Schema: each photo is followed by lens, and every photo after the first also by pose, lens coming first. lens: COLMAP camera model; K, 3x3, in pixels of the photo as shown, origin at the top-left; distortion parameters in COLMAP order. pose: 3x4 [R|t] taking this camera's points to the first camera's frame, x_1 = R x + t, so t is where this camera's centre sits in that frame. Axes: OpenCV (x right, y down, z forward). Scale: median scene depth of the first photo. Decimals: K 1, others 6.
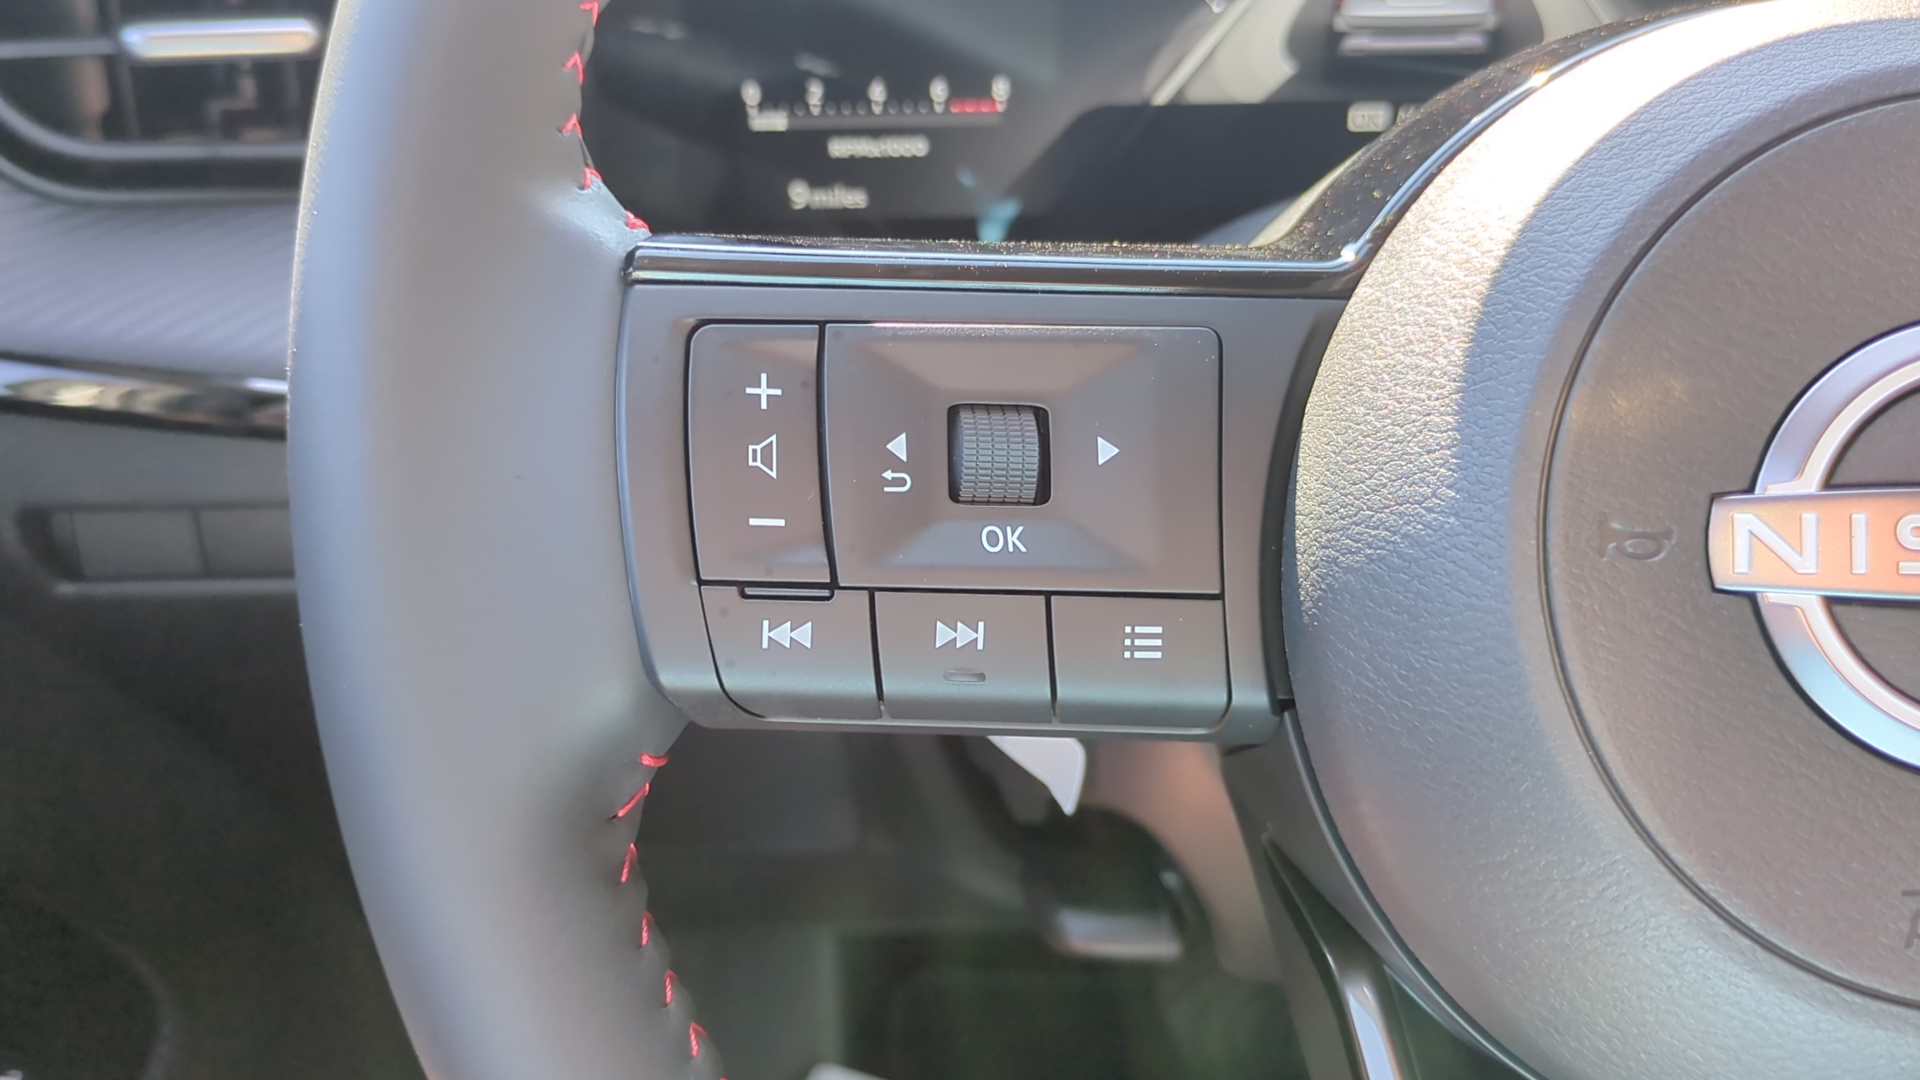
lens RADIAL K [[1652.9, 0, 960.0], [0, 1652.9, 540.0], [0, 0, 1]] dist [0.003240, 0.000348]
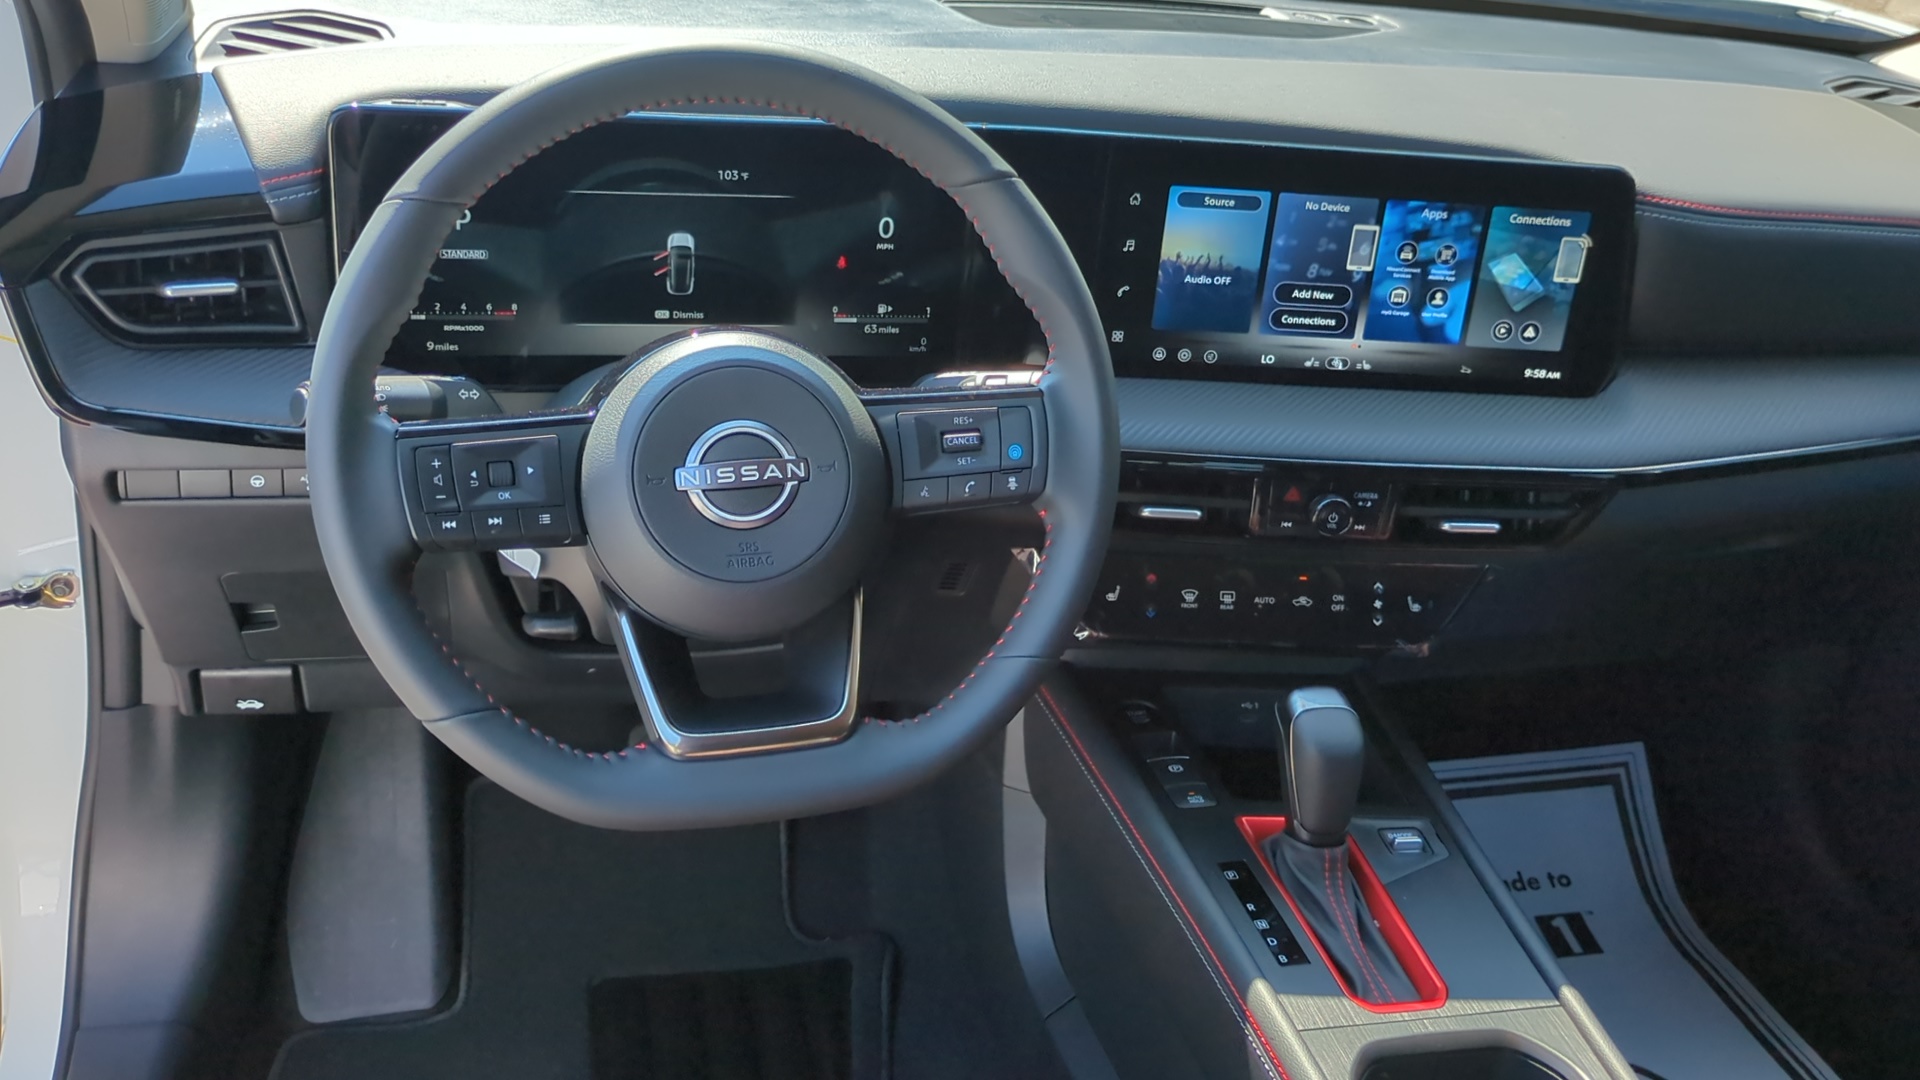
lens RADIAL K [[1652.9, 0, 960.0], [0, 1652.9, 540.0], [0, 0, 1]] dist [0.003240, 0.000348]
pose [[0.972661, -0.102945, 0.208164, 0.248675], [0.098854, 0.994650, 0.029991, 0.093012], [-0.210138, -0.008593, 0.977634, -3.031471]]
